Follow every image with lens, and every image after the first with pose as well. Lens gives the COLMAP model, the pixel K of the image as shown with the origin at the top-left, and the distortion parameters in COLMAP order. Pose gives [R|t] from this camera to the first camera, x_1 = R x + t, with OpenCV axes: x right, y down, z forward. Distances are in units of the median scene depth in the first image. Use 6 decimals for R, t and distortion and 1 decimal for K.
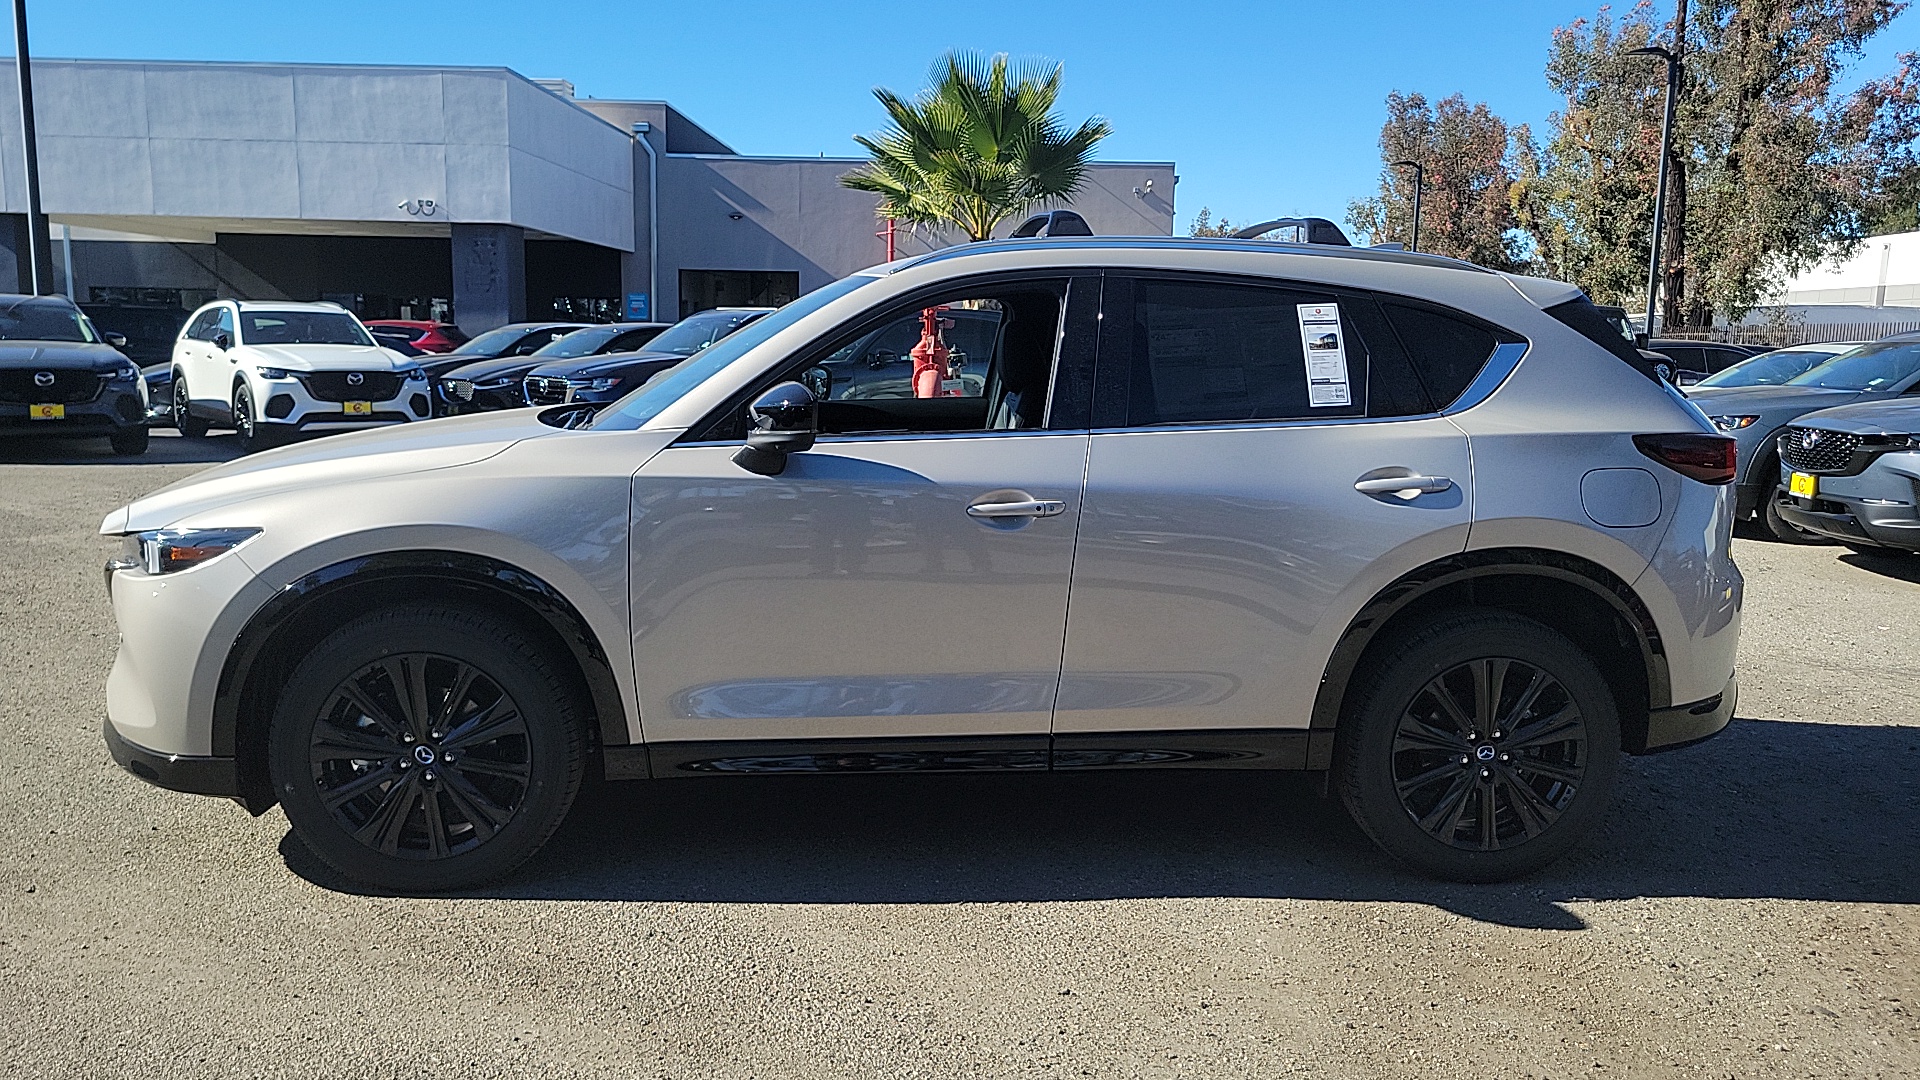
lens RADIAL K [[1466.9, 0, 963.4], [0, 1466.9, 551.2], [0, 0, 1]] dist [0.027734, -0.011437]
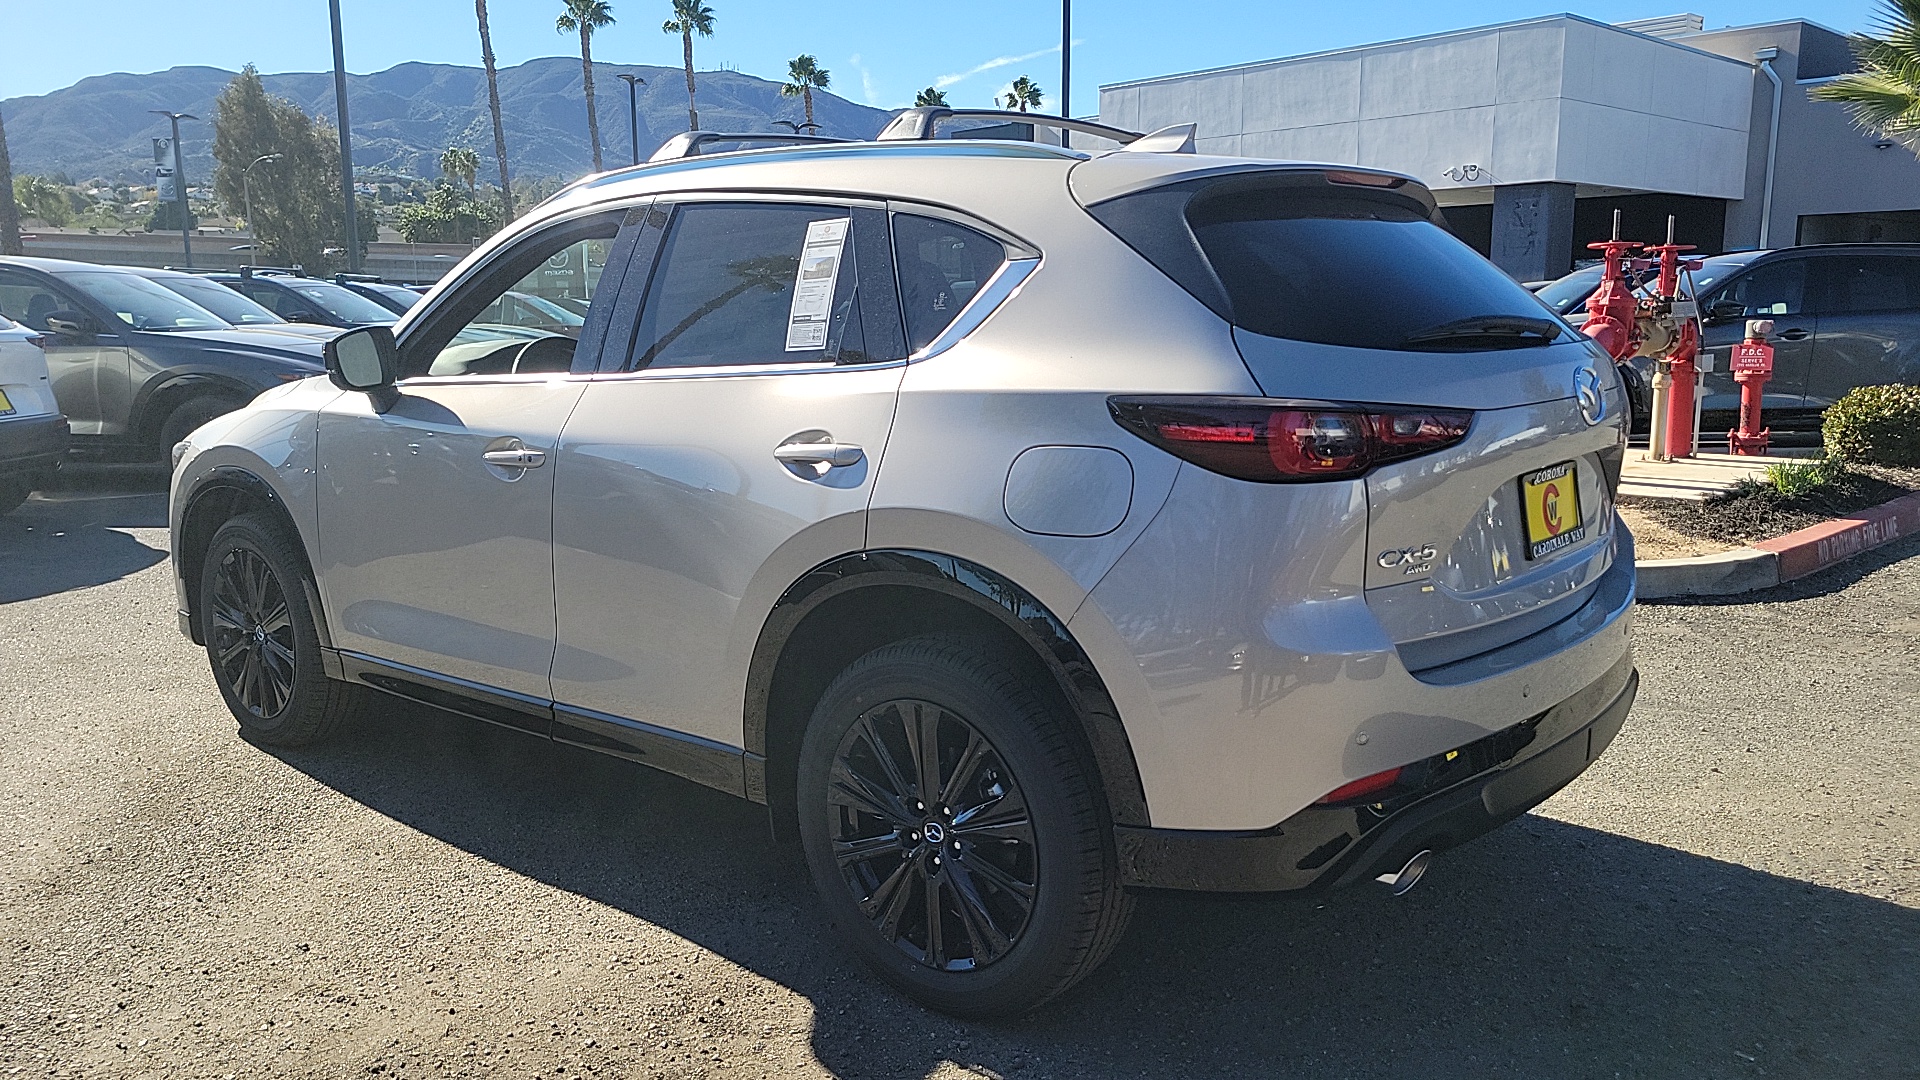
lens RADIAL K [[1466.9, 0, 963.4], [0, 1466.9, 551.2], [0, 0, 1]] dist [0.027734, -0.011437]
pose [[0.700154, 0.091479, -0.708107, 0.873387], [-0.077978, 0.995623, 0.051520, -0.038973], [0.709721, 0.019145, 0.704223, 0.510151]]
